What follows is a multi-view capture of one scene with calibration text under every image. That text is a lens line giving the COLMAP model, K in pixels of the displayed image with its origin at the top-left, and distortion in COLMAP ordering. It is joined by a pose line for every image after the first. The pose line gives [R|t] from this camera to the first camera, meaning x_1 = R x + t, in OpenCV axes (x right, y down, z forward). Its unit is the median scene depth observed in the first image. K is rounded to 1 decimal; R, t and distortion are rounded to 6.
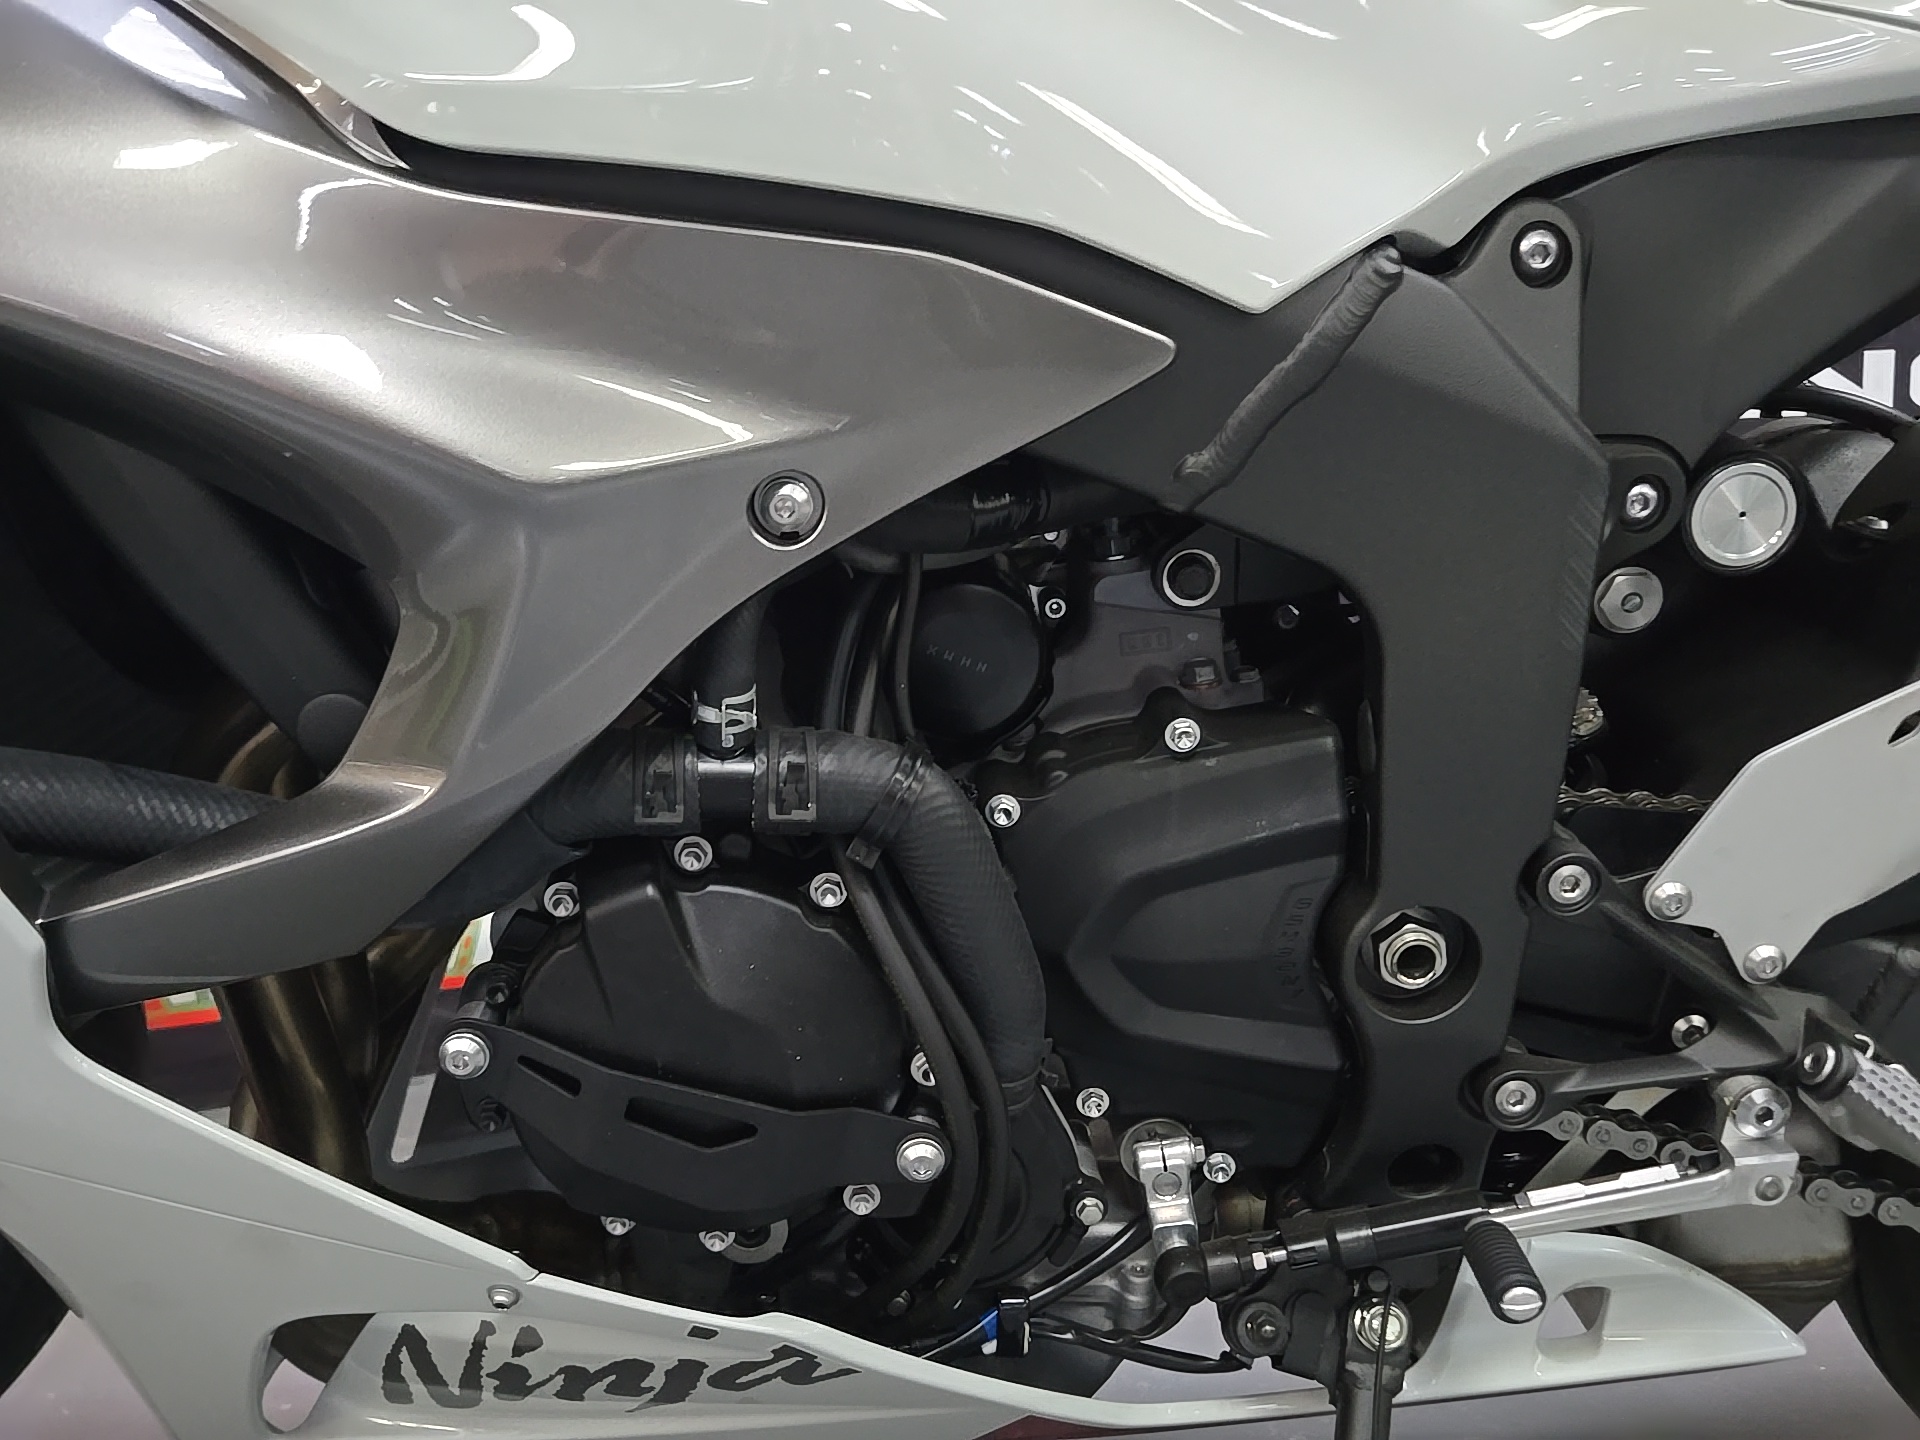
lens RADIAL K [[1774.0, 0, 947.2], [0, 1774.0, 708.0], [0, 0, 1]] dist [0.000848, 0.000000]
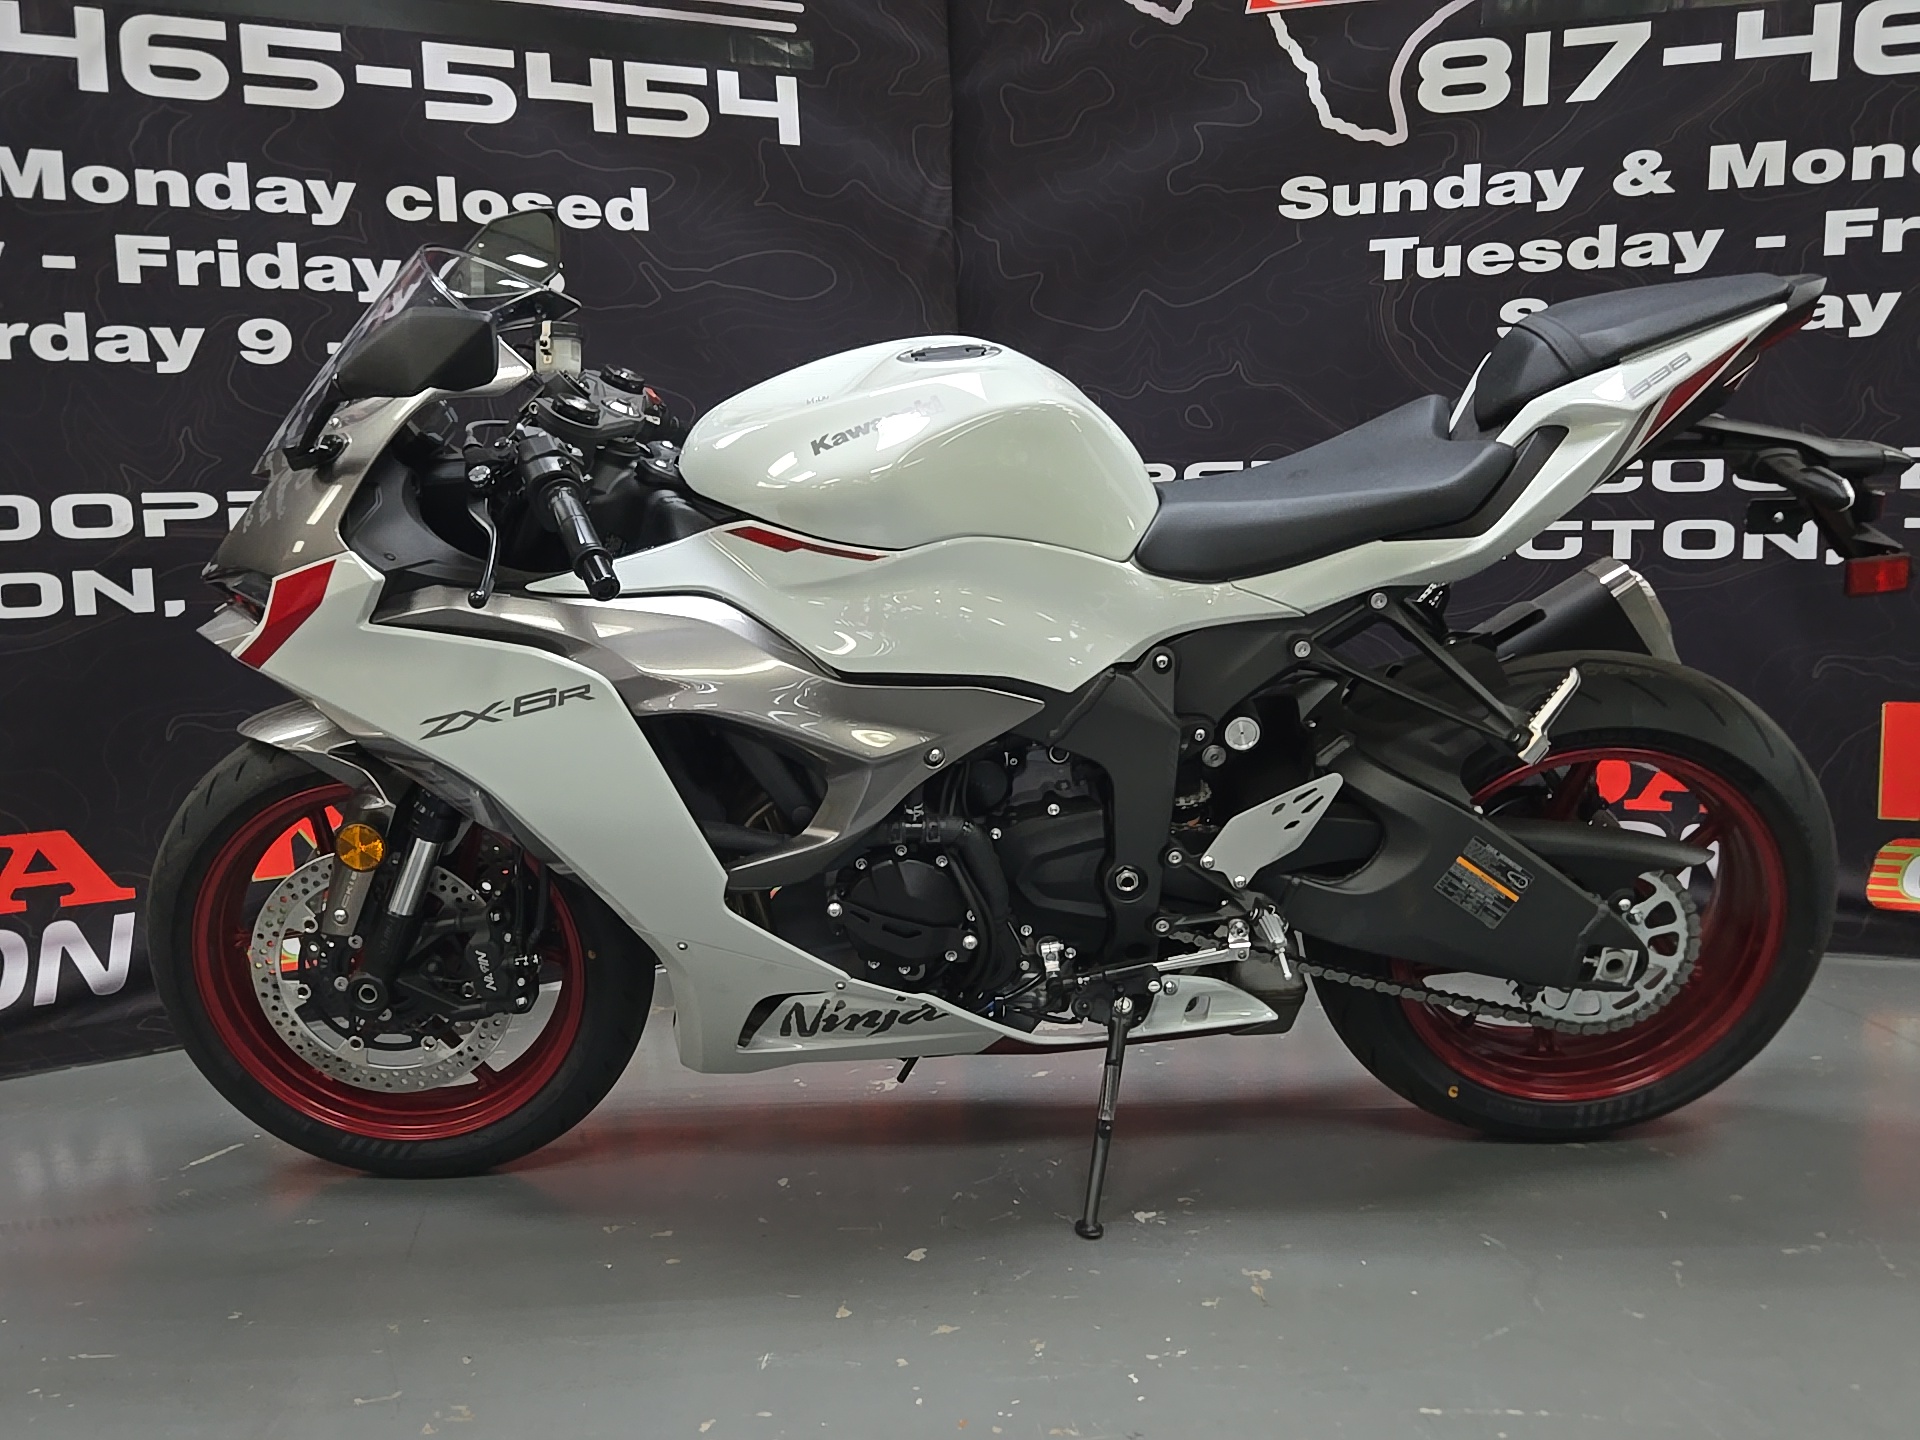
lens RADIAL K [[2042.6, 0, 963.2], [0, 2042.6, 721.7], [0, 0, 1]] dist [0.004554, 0.000000]
pose [[0.999953, -0.001779, 0.009487, -0.057835], [0.001166, 0.997932, 0.064270, -0.366545], [-0.009582, -0.064256, 0.997887, -2.539002]]
